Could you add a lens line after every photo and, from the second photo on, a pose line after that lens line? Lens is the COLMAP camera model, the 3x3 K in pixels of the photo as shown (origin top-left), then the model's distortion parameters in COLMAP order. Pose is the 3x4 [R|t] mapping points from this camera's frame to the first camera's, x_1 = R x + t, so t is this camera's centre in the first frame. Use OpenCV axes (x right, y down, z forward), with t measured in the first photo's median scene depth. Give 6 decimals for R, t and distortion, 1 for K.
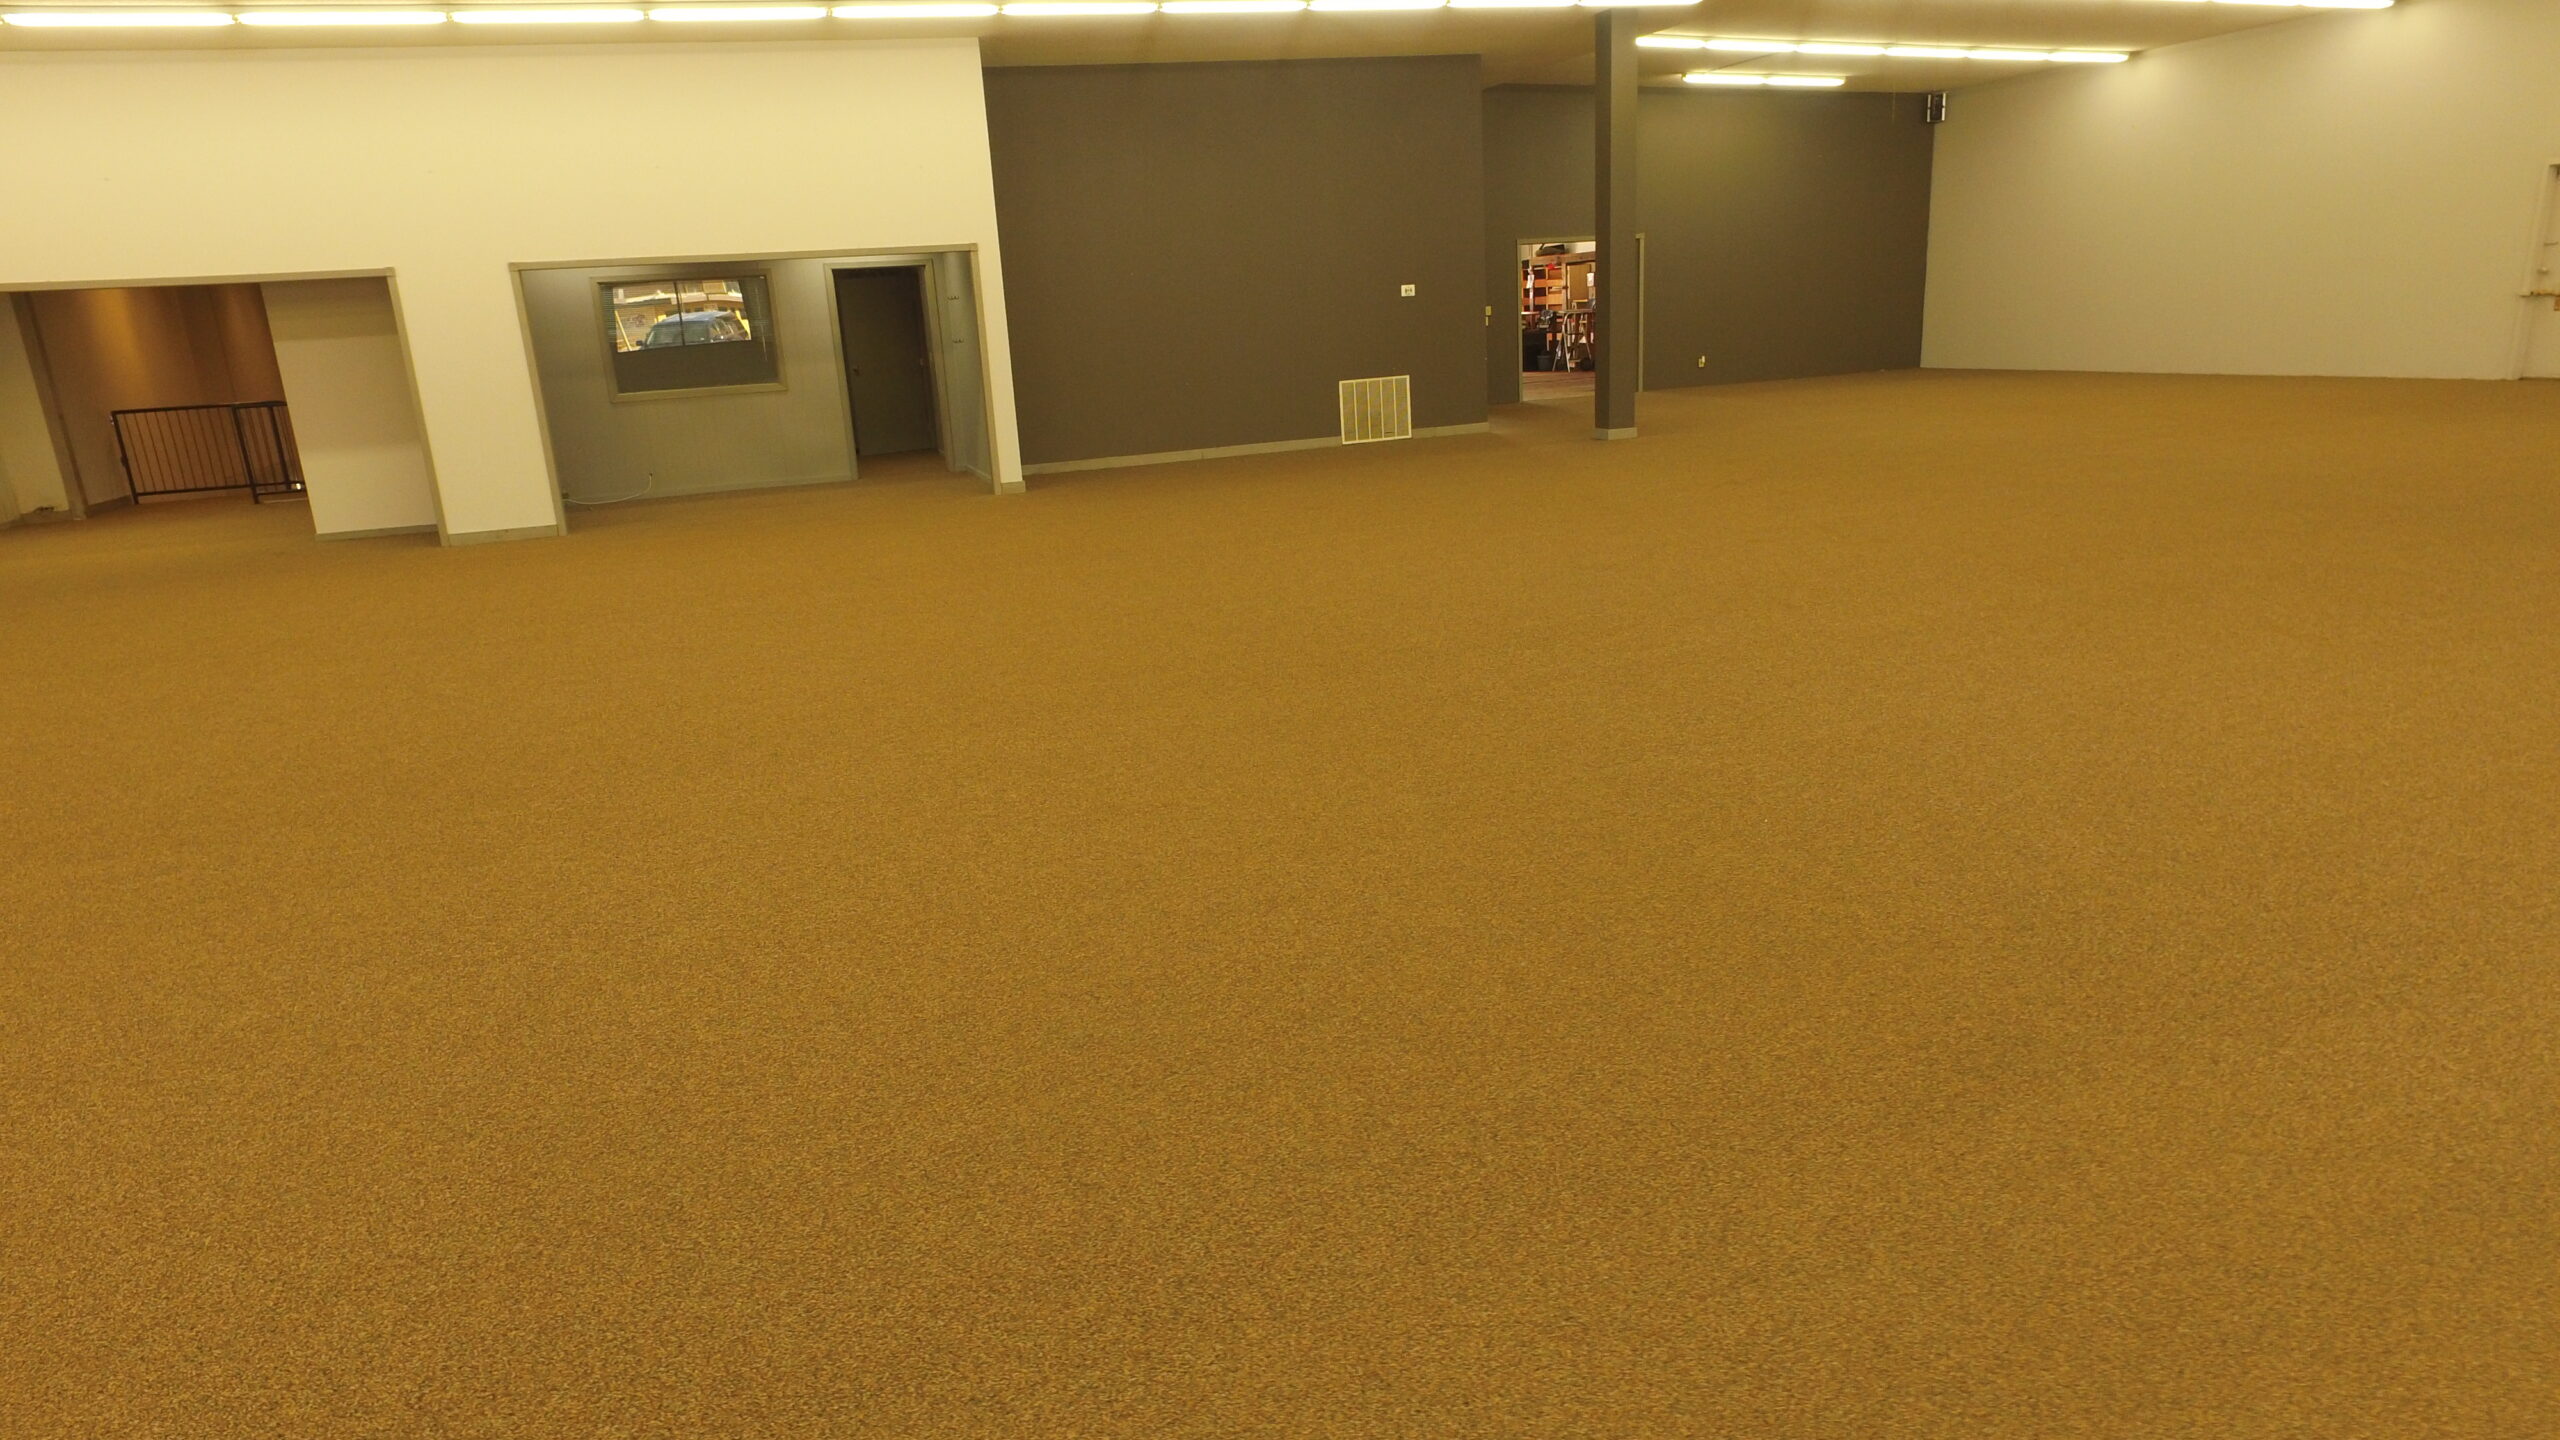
lens RADIAL K [[1474.5, 0, 1280.0], [0, 1474.5, 720.0], [0, 0, 1]] dist [-0.015370, 0.014475]
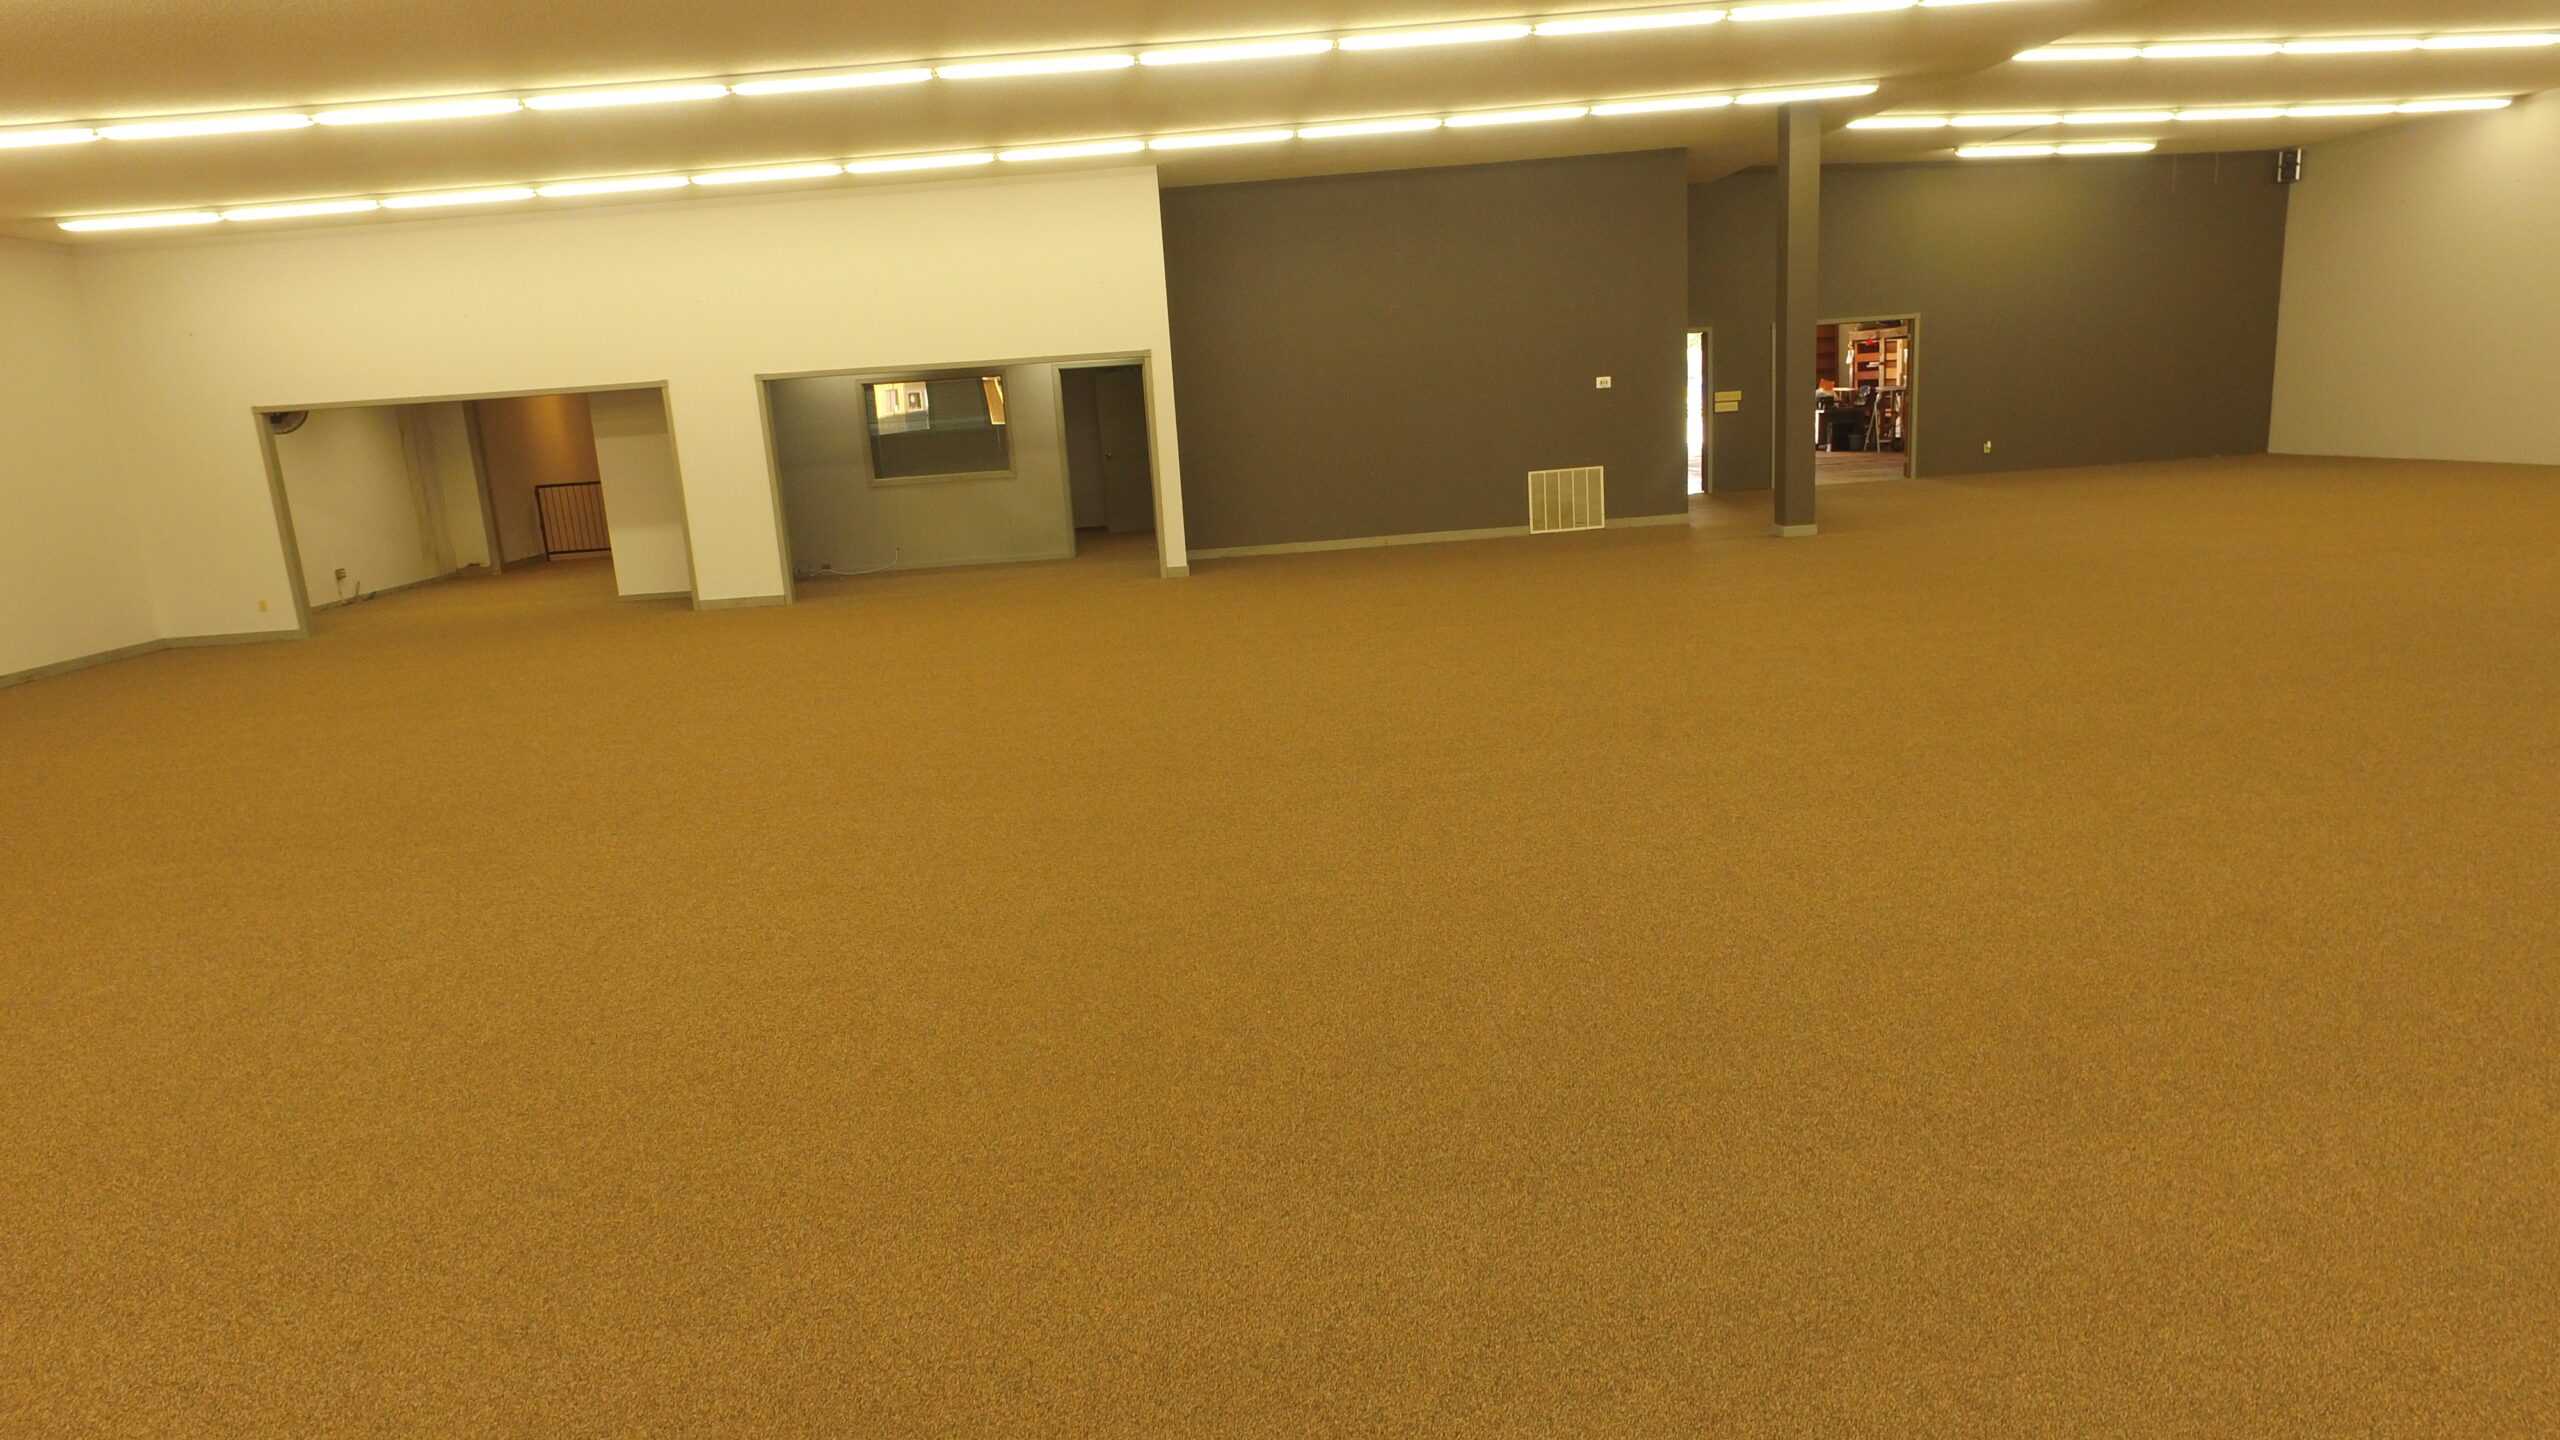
lens RADIAL K [[1474.5, 0, 1280.0], [0, 1474.5, 720.0], [0, 0, 1]] dist [-0.015370, 0.014475]
pose [[0.962272, 0.053192, -0.266840, 0.161238], [-0.063941, 0.997448, -0.031753, -0.017548], [0.264470, 0.047617, 0.963218, -0.012220]]
